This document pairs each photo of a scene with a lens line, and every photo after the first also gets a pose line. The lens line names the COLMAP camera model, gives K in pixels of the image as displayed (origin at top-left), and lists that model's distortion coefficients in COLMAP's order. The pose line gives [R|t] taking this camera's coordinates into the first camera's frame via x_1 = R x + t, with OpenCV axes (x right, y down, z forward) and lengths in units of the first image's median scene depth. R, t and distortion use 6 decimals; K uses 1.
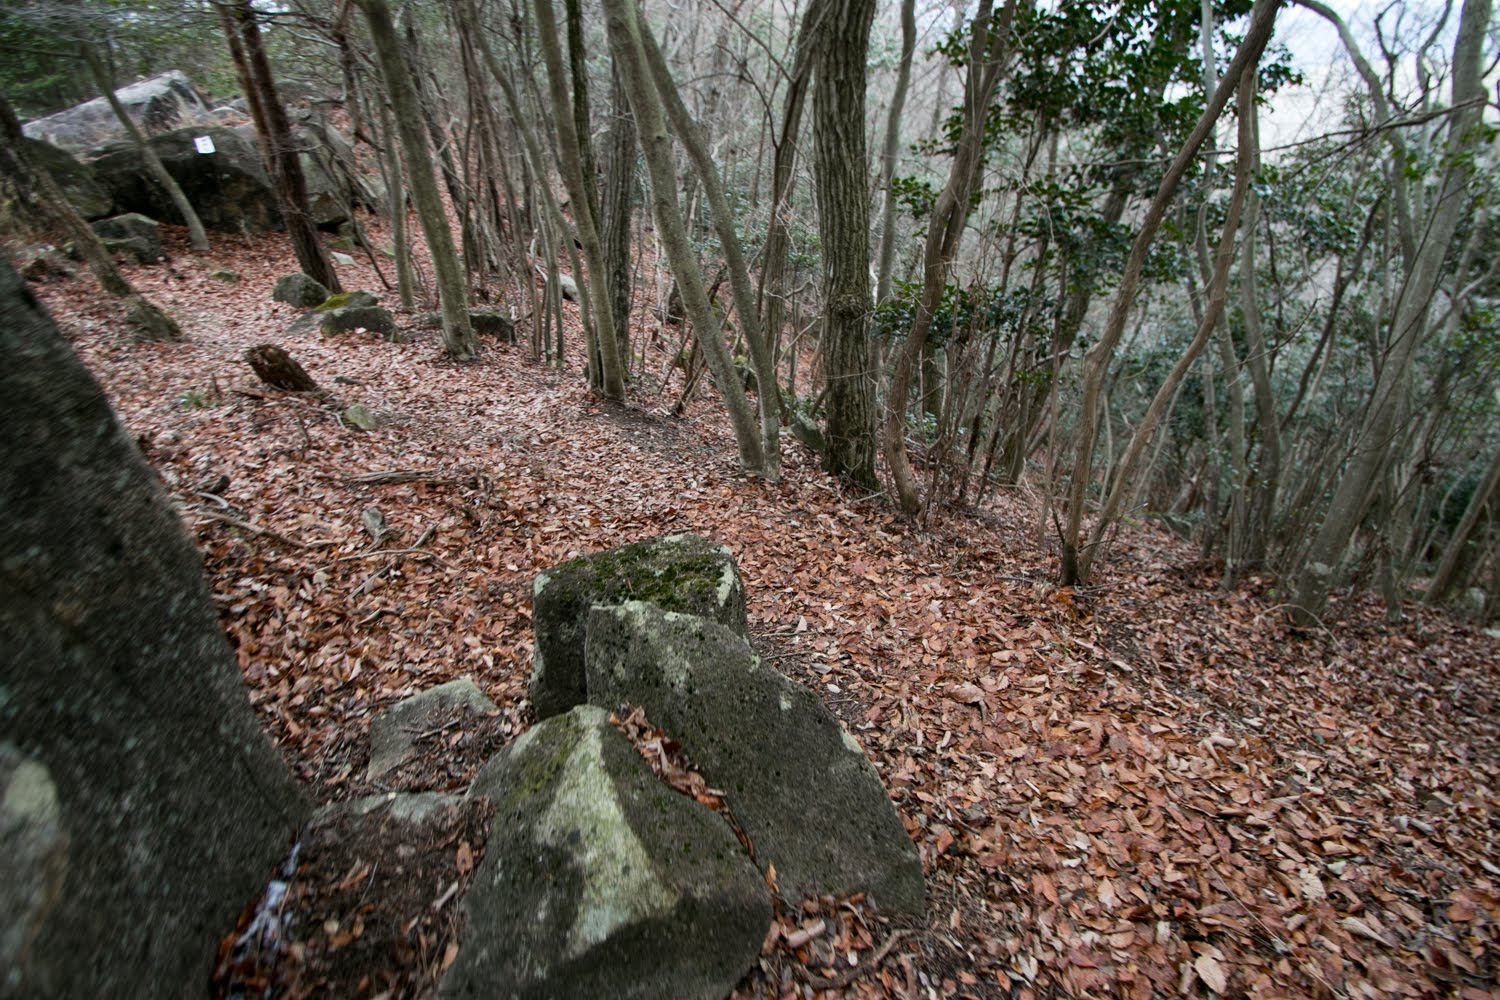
lens RADIAL K [[693.9, 0, 751.2], [0, 693.9, 513.2], [0, 0, 1]] dist [0.013177, -0.017769]
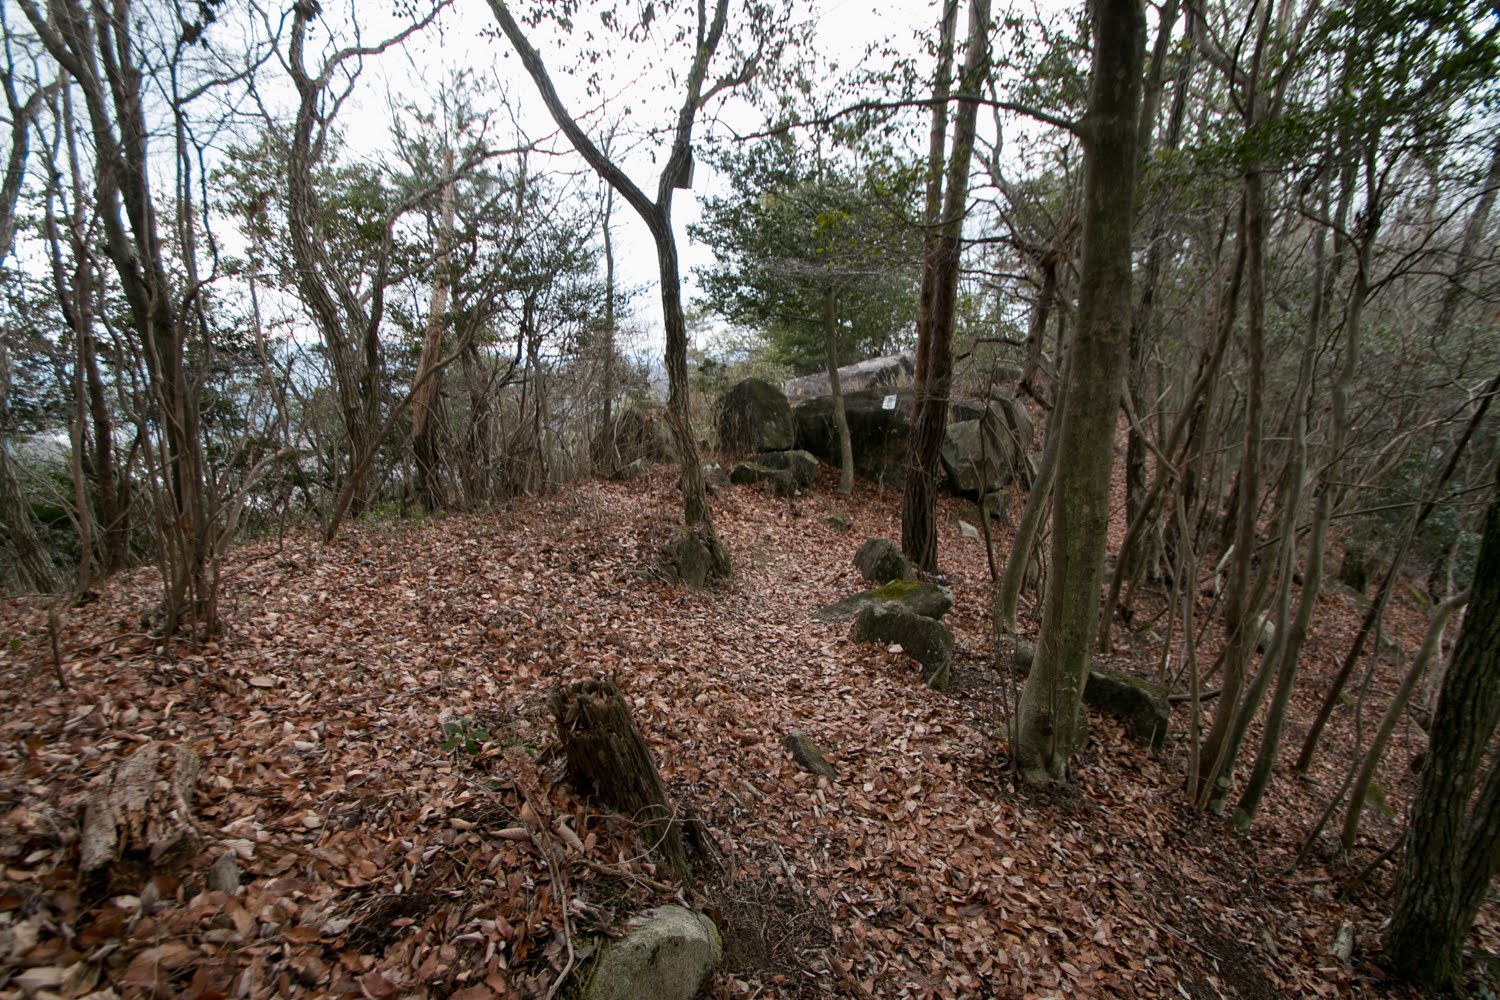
lens RADIAL K [[693.9, 0, 751.2], [0, 693.9, 513.2], [0, 0, 1]] dist [0.013177, -0.017769]
pose [[0.635962, 0.180125, -0.750405, -0.209068], [-0.448622, 0.877487, -0.169573, -0.206956], [0.627926, 0.444490, 0.638857, 0.483356]]
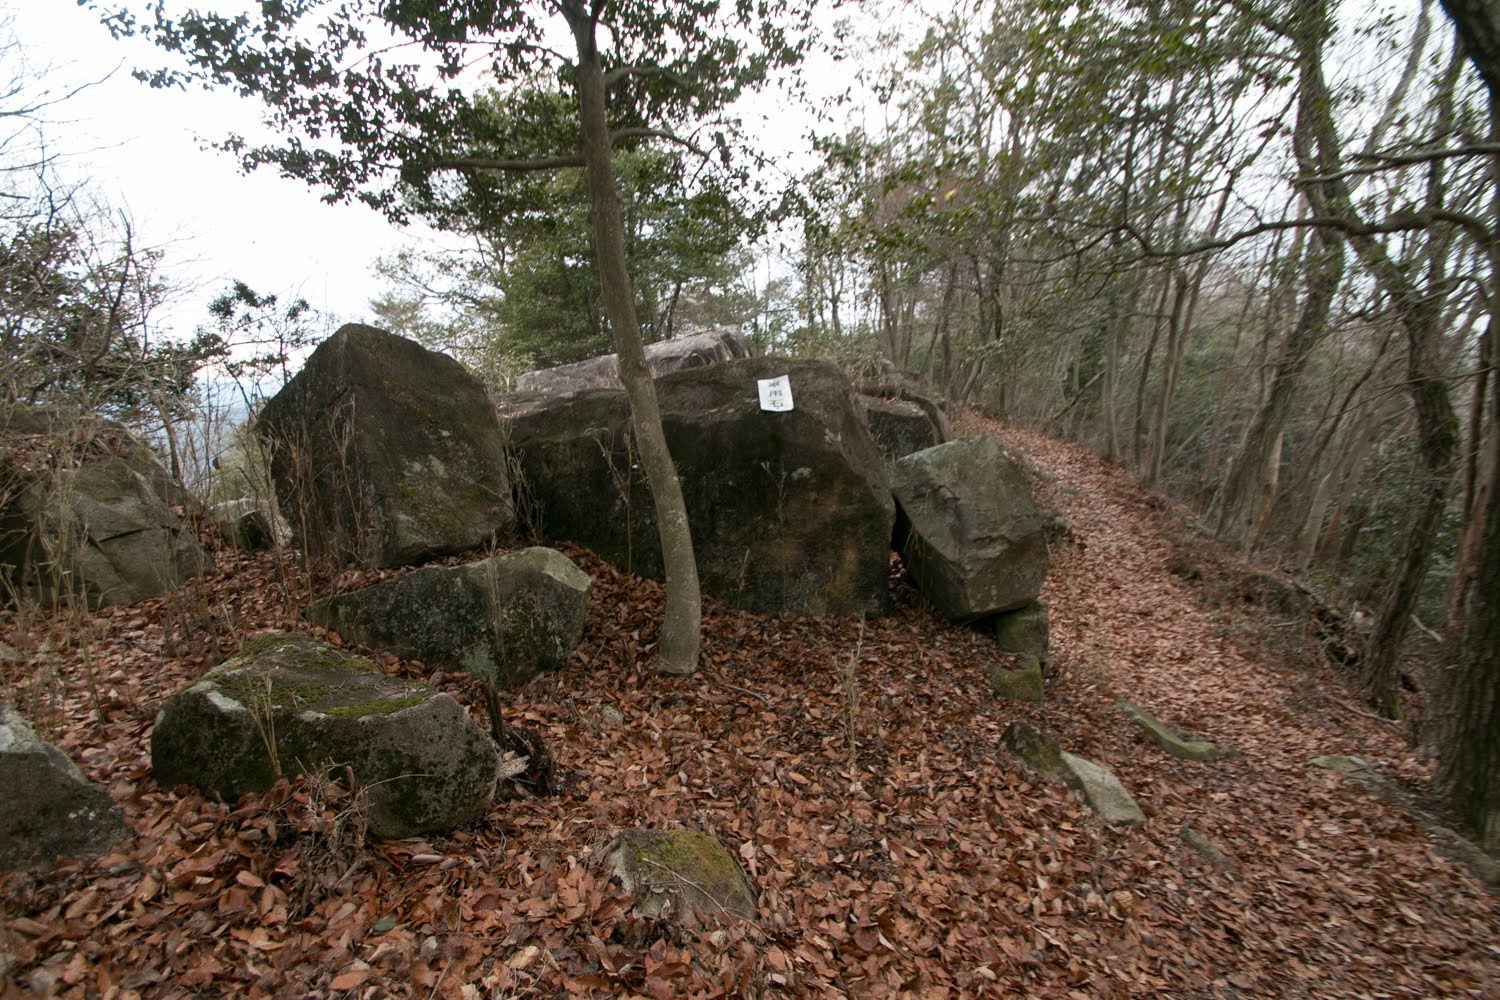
lens RADIAL K [[693.9, 0, 751.2], [0, 693.9, 513.2], [0, 0, 1]] dist [0.013177, -0.017769]
pose [[0.853060, 0.107475, -0.510626, -0.974033], [-0.307431, 0.894208, -0.325390, -0.563100], [0.421634, 0.434559, 0.795854, 1.170239]]
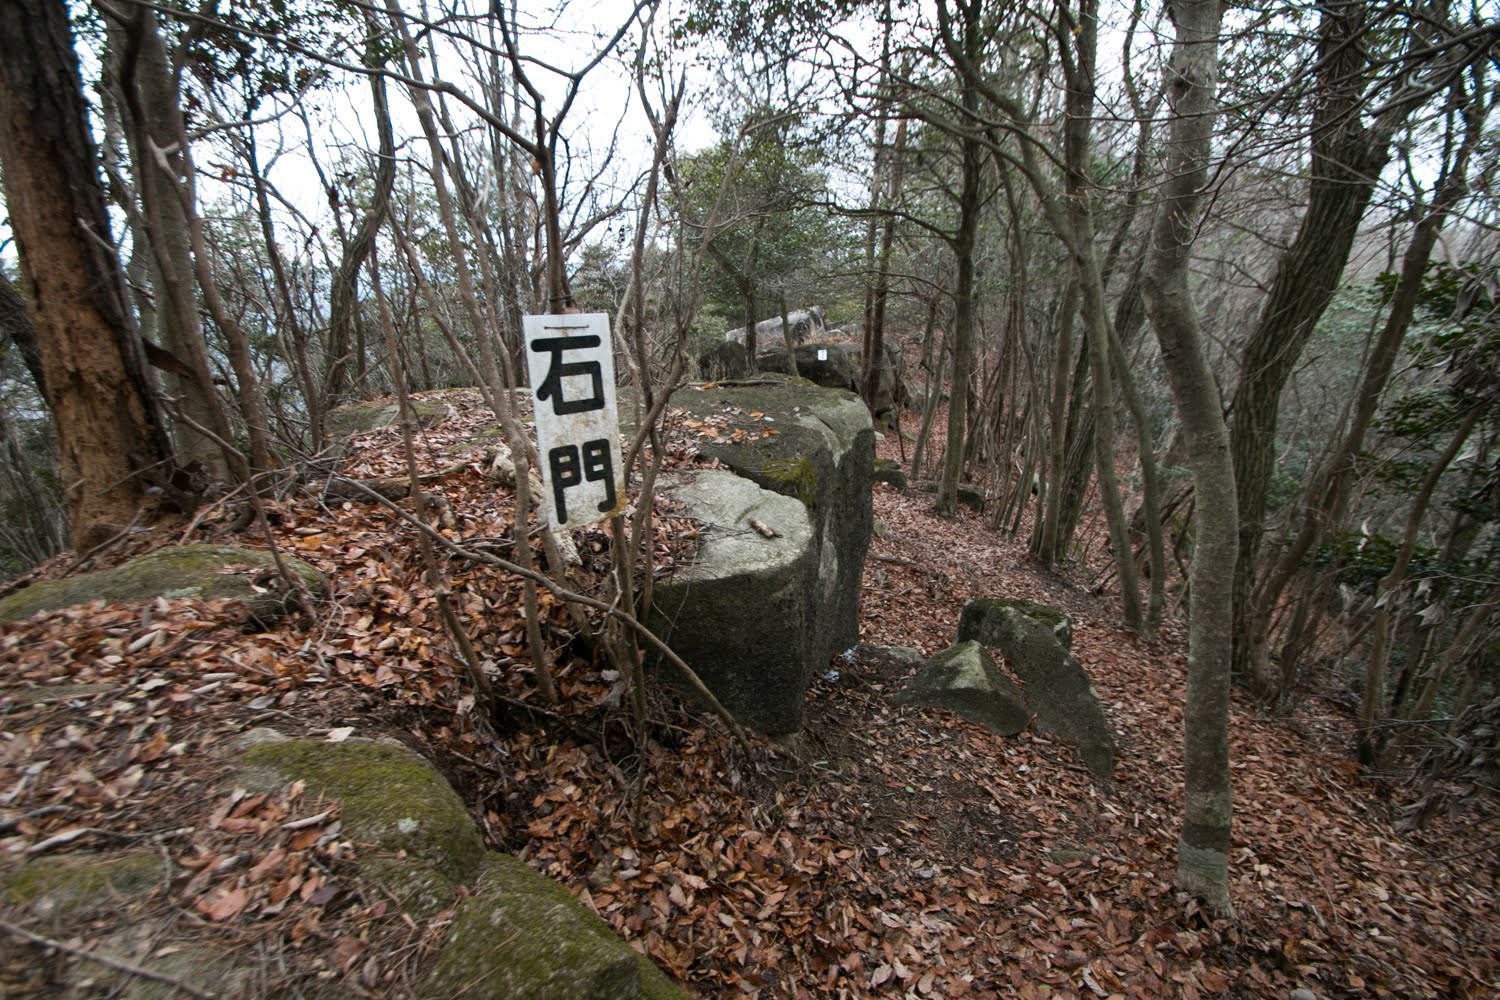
lens RADIAL K [[693.9, 0, 751.2], [0, 693.9, 513.2], [0, 0, 1]] dist [0.013177, -0.017769]
pose [[0.782578, 0.207799, -0.586848, 0.104144], [-0.353644, 0.924175, -0.144349, 0.114319], [0.512355, 0.320500, 0.796726, -0.318254]]
